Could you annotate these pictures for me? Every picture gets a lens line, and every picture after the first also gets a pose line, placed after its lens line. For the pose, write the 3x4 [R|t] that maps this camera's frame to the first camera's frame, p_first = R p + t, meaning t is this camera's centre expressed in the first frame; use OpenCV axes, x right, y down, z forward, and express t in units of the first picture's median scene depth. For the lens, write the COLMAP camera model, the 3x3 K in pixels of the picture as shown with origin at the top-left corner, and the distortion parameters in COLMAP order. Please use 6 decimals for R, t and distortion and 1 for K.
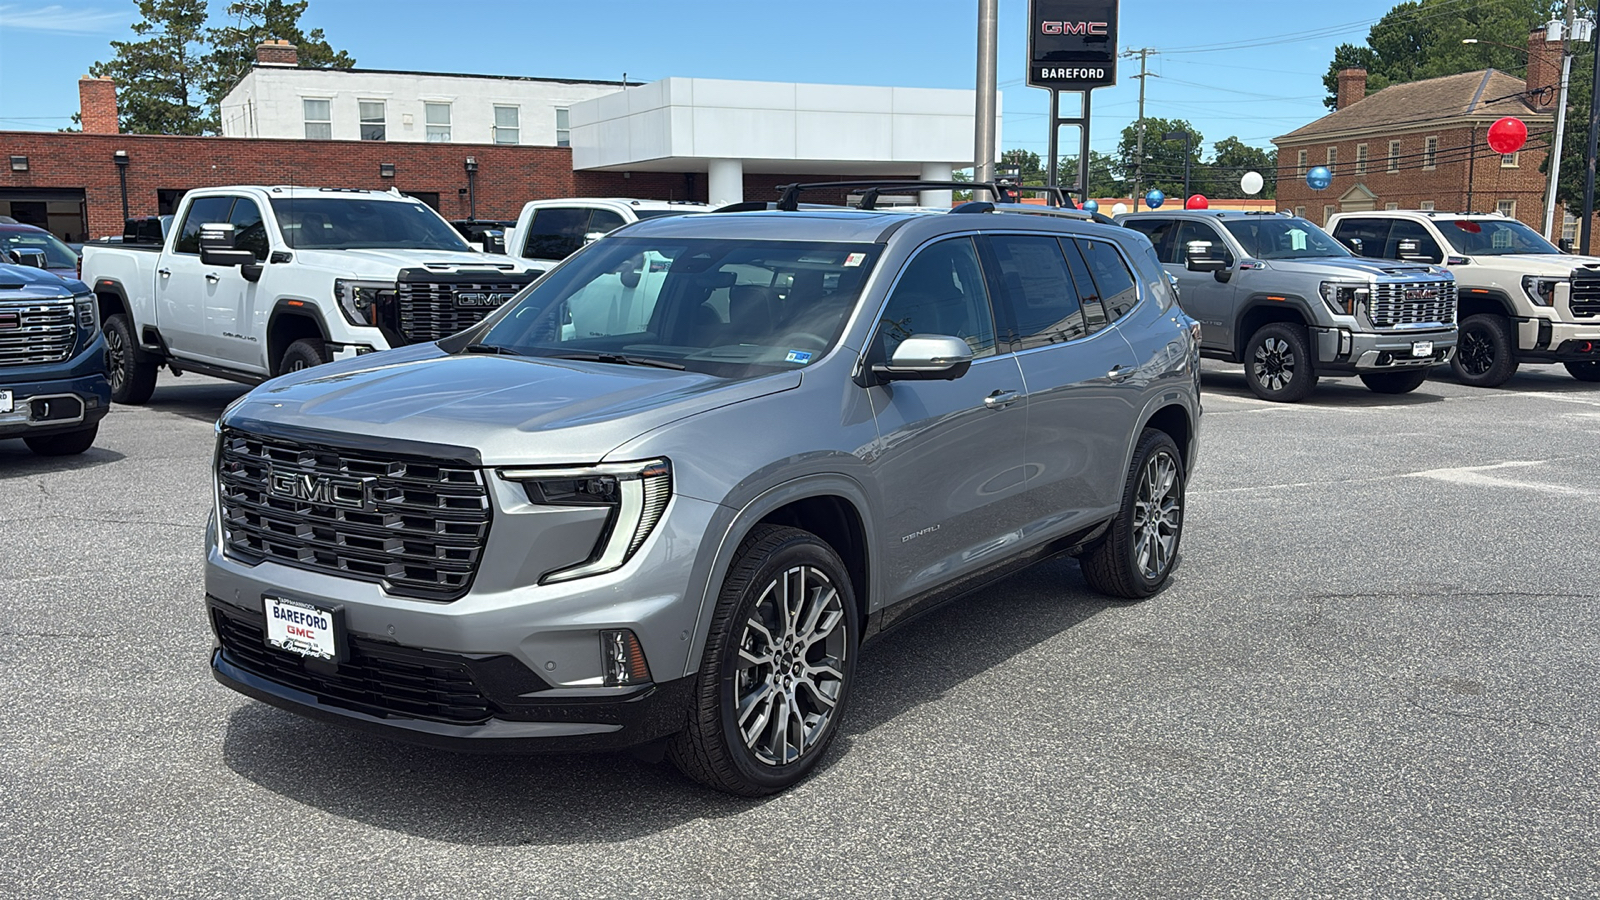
lens RADIAL K [[1531.4, 0, 820.5], [0, 1531.4, 449.1], [0, 0, 1]] dist [-0.005993, 0.003196]
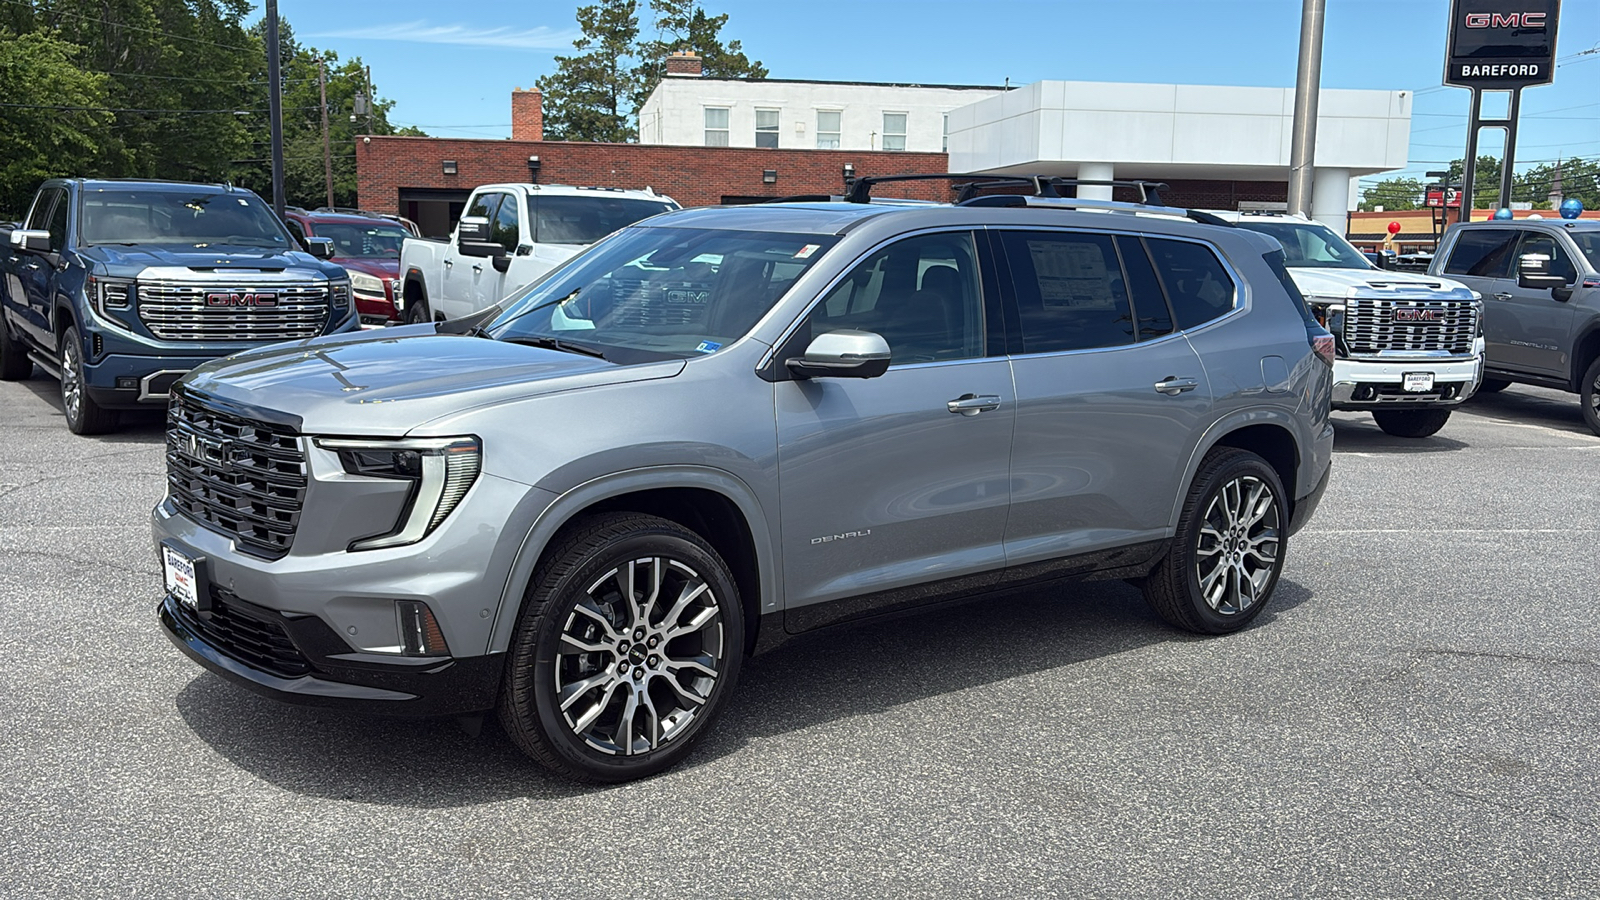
lens RADIAL K [[1524.8, 0, 771.8], [0, 1524.8, 474.6], [0, 0, 1]] dist [0.019041, -0.017059]
pose [[0.953045, 0.062417, -0.296327, 0.043666], [-0.059132, 0.998049, 0.020045, -0.000093], [0.297000, -0.001581, 0.954876, 0.010757]]
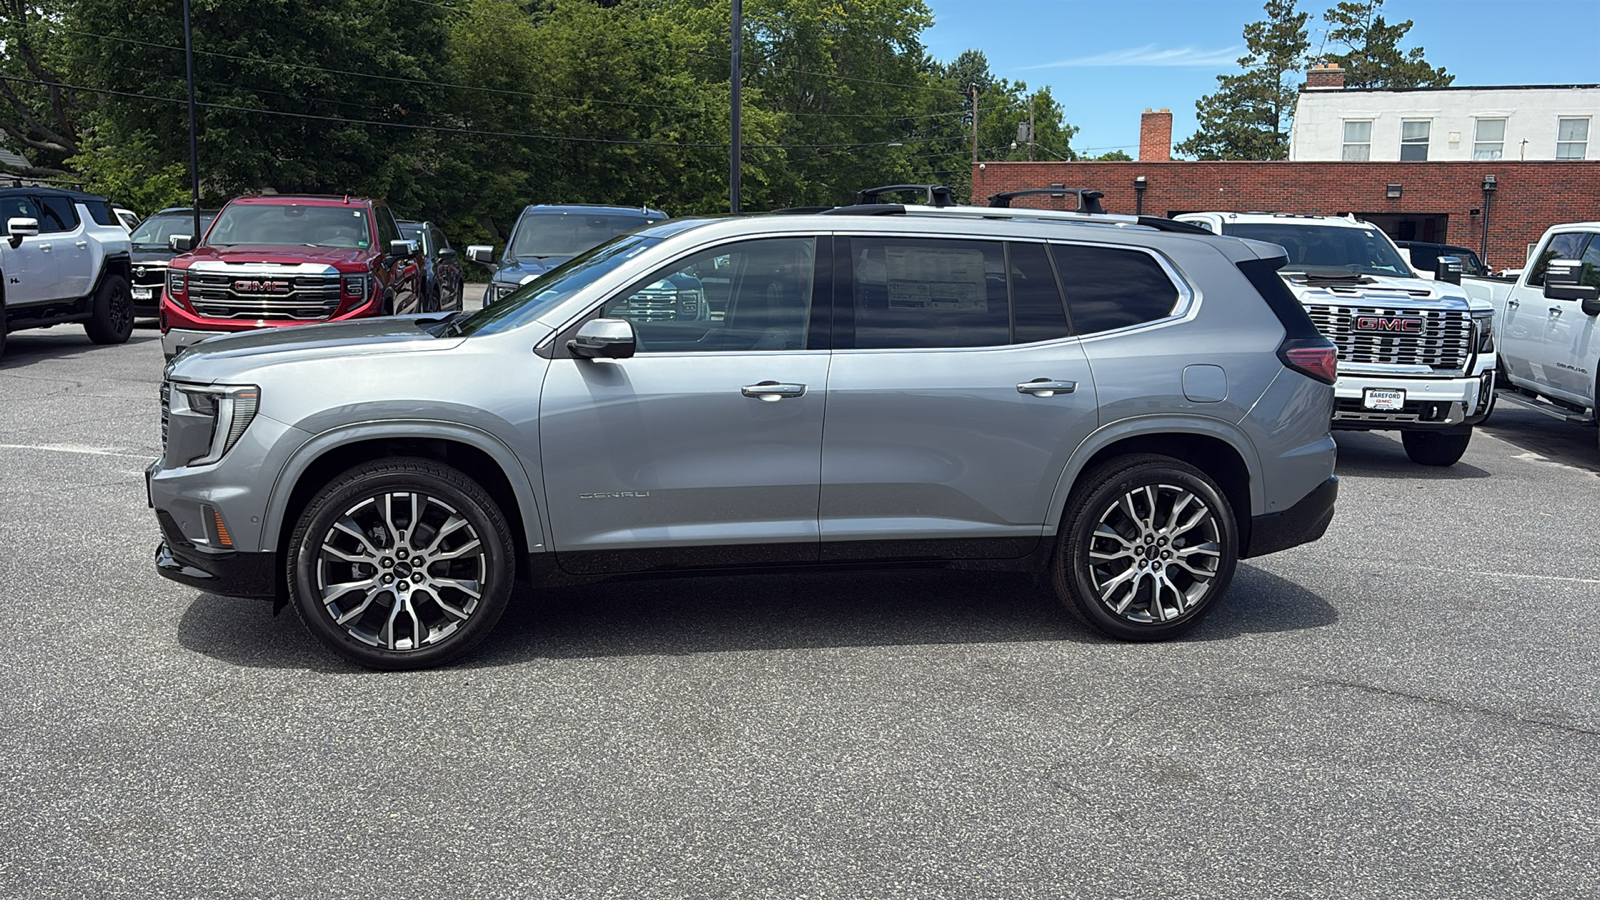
lens RADIAL K [[1506.4, 0, 762.5], [0, 1506.4, 452.7], [0, 0, 1]] dist [0.032722, -0.011031]
pose [[0.714909, 0.106703, -0.691028, 0.128849], [-0.115184, 0.992758, 0.034130, -0.003714], [0.689665, 0.055195, 0.722022, 0.039917]]
